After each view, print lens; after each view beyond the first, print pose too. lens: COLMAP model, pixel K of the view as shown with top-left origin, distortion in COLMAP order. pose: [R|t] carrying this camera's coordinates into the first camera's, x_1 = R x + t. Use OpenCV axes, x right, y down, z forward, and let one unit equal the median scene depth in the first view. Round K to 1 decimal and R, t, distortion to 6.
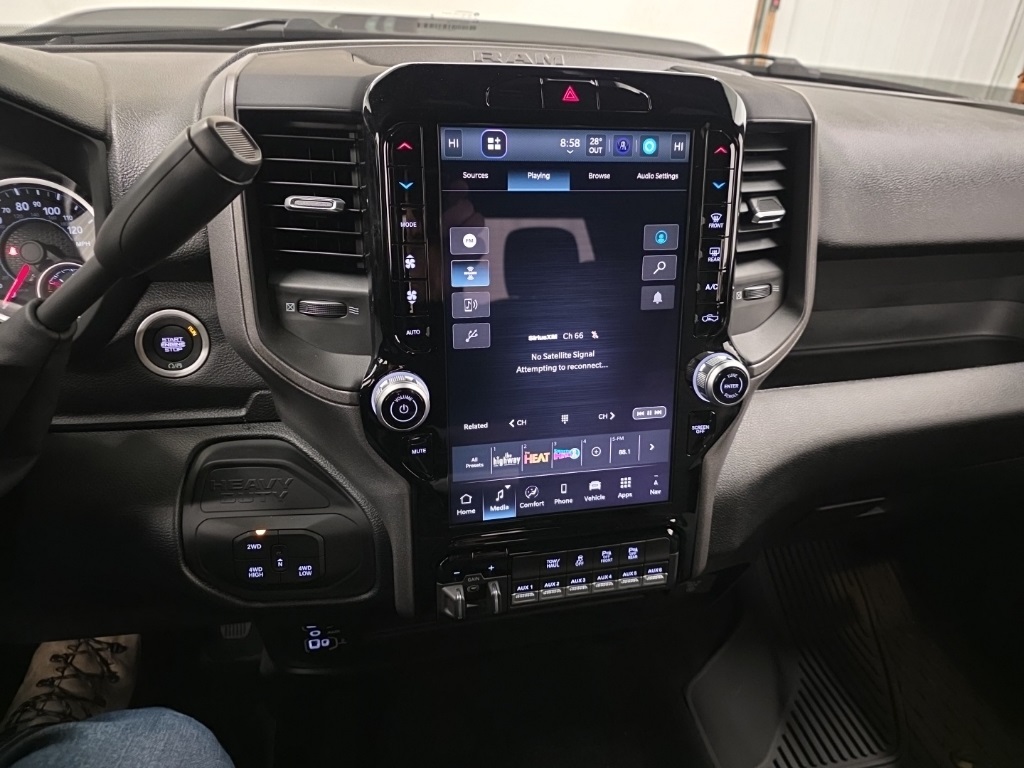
lens RADIAL K [[682.7, 0, 512.0], [0, 682.7, 384.0], [0, 0, 1]] dist [0.082407, -0.113255]
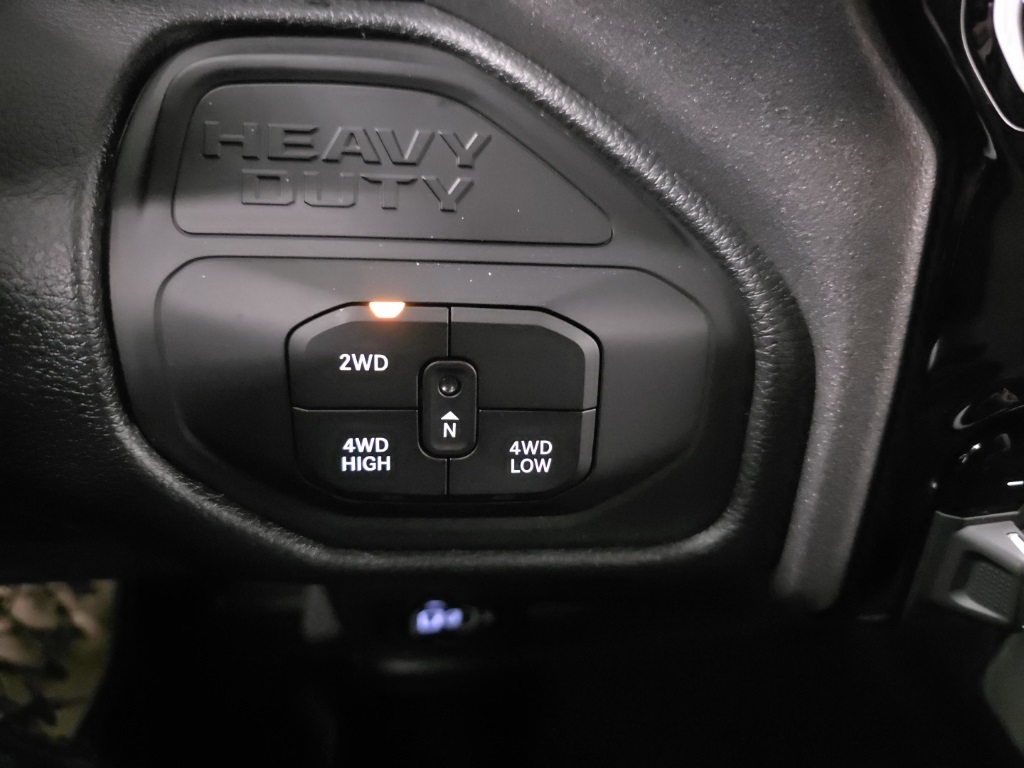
lens RADIAL K [[700.4, 0, 499.1], [0, 700.4, 384.7], [0, 0, 1]] dist [-0.001066, -0.044584]
pose [[0.998871, 0.027012, -0.039069, -0.292659], [-0.022509, 0.993519, 0.111413, 0.201364], [0.041826, -0.110408, 0.993006, 0.687463]]
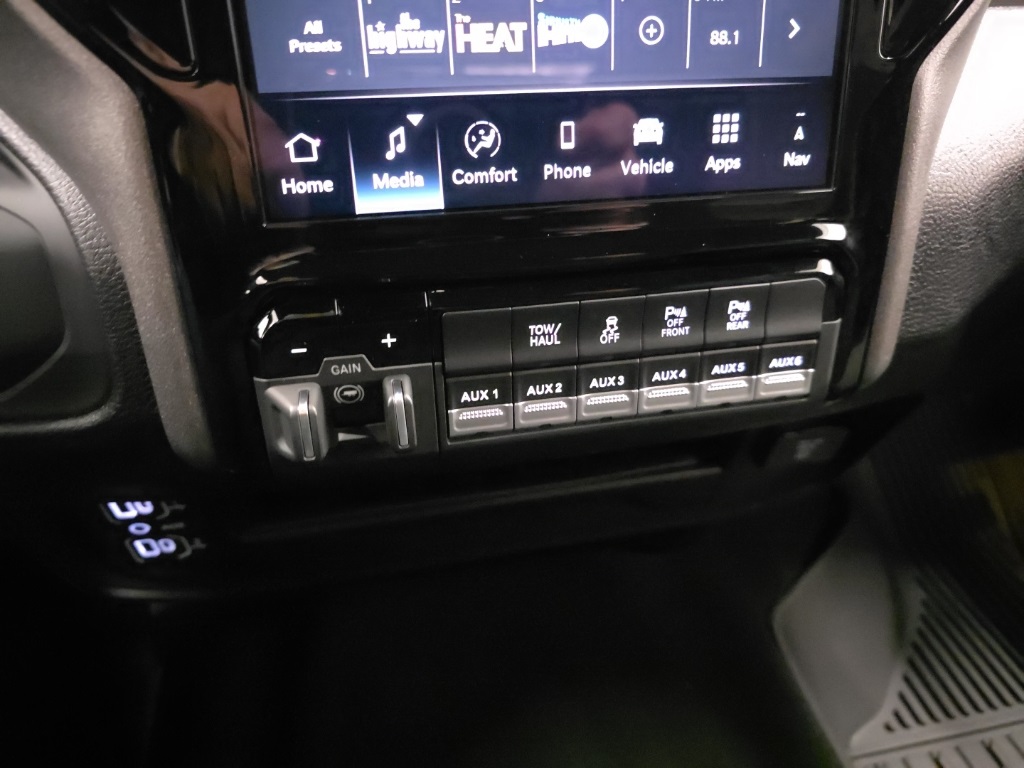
lens RADIAL K [[679.8, 0, 514.9], [0, 679.8, 382.2], [0, 0, 1]] dist [0.043707, -0.037033]
pose [[0.998633, -0.023526, -0.046668, 0.061604], [0.027699, 0.995477, 0.090872, 0.258410], [0.044319, -0.092041, 0.994769, 0.606913]]
